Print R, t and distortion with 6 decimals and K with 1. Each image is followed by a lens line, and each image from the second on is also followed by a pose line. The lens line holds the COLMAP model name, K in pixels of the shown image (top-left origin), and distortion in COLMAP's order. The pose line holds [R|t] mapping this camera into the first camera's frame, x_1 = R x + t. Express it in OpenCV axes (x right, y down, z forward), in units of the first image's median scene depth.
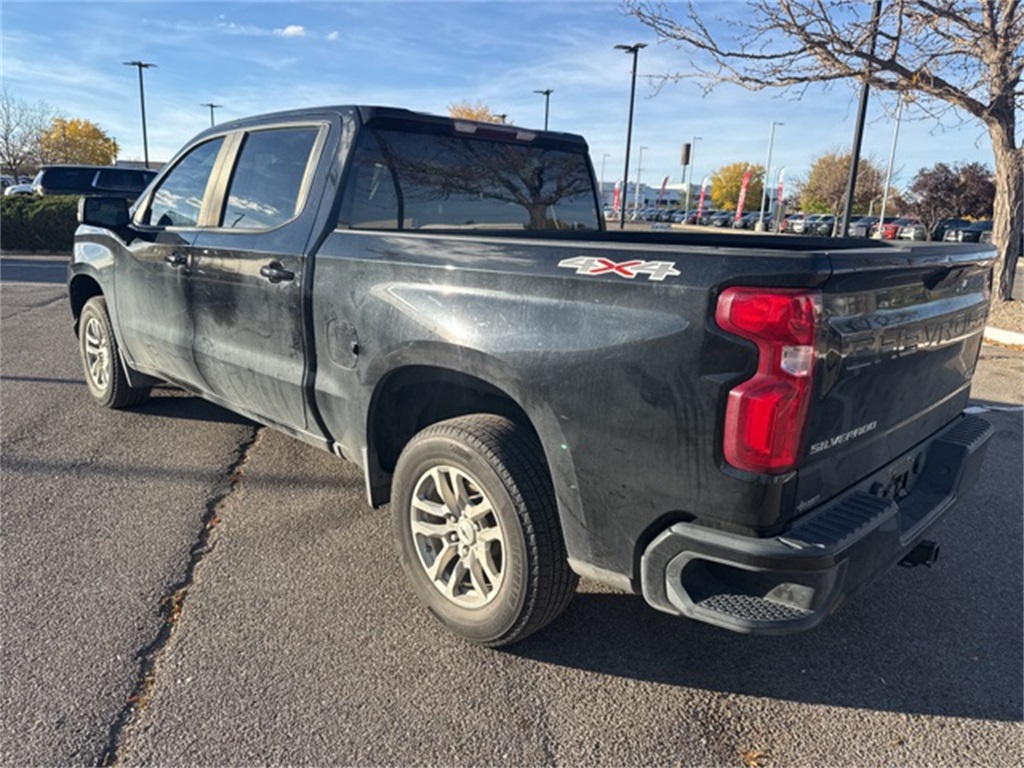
lens RADIAL K [[741.6, 0, 512.8], [0, 741.6, 381.5], [0, 0, 1]] dist [0.003348, -0.011780]
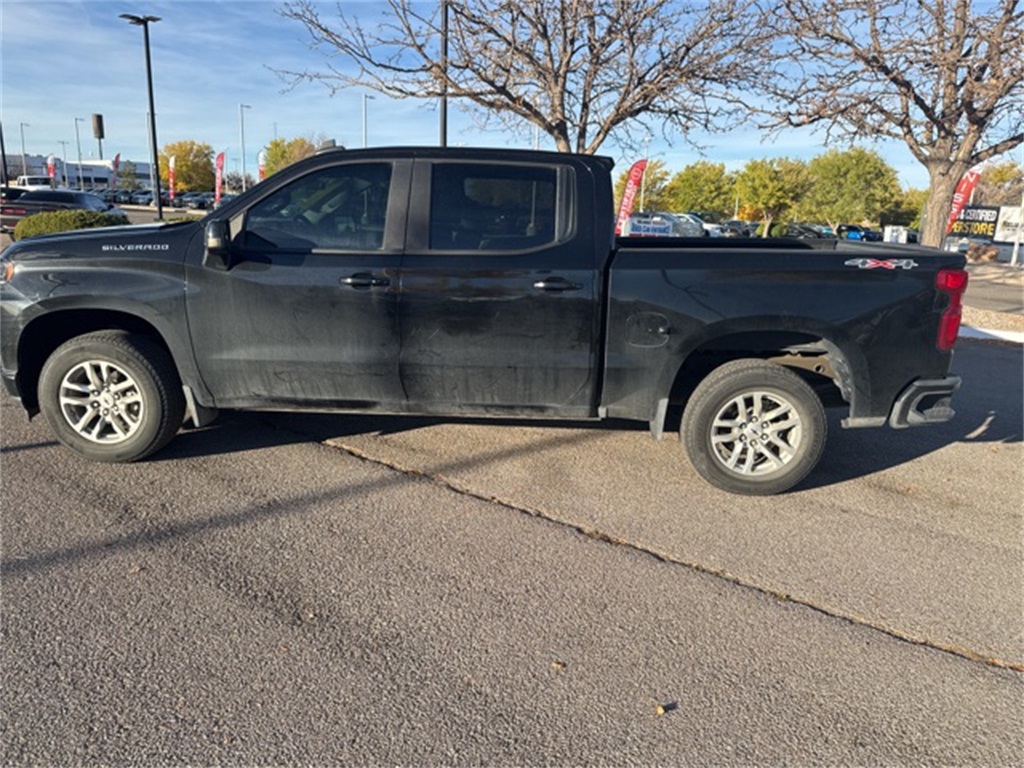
lens RADIAL K [[741.6, 0, 509.6], [0, 741.6, 388.5], [0, 0, 1]] dist [0.003348, -0.011780]
pose [[0.732843, -0.171518, 0.658424, -0.412324], [0.146481, 0.984785, 0.093497, -0.032399], [-0.664442, 0.027928, 0.746818, 0.036374]]
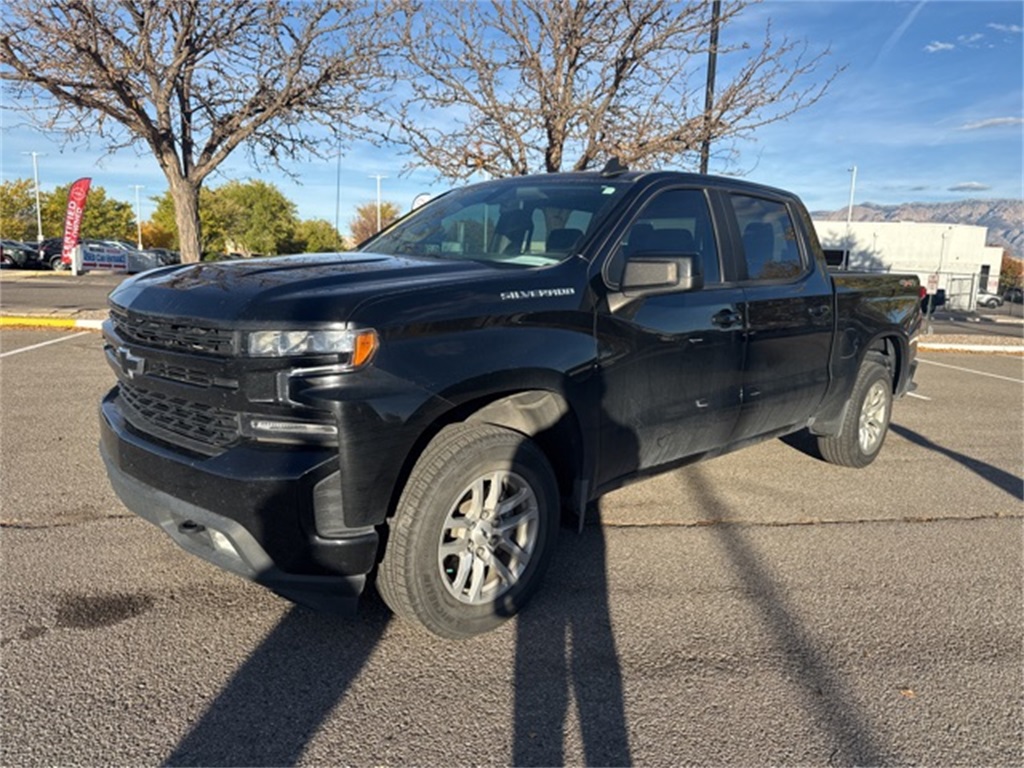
lens RADIAL K [[741.6, 0, 509.8], [0, 741.6, 382.8], [0, 0, 1]] dist [0.003348, -0.011780]
pose [[0.010605, -0.195300, 0.980686, -0.563754], [0.185326, 0.964134, 0.189999, -0.125897], [-0.982620, 0.179732, 0.046419, 0.502464]]
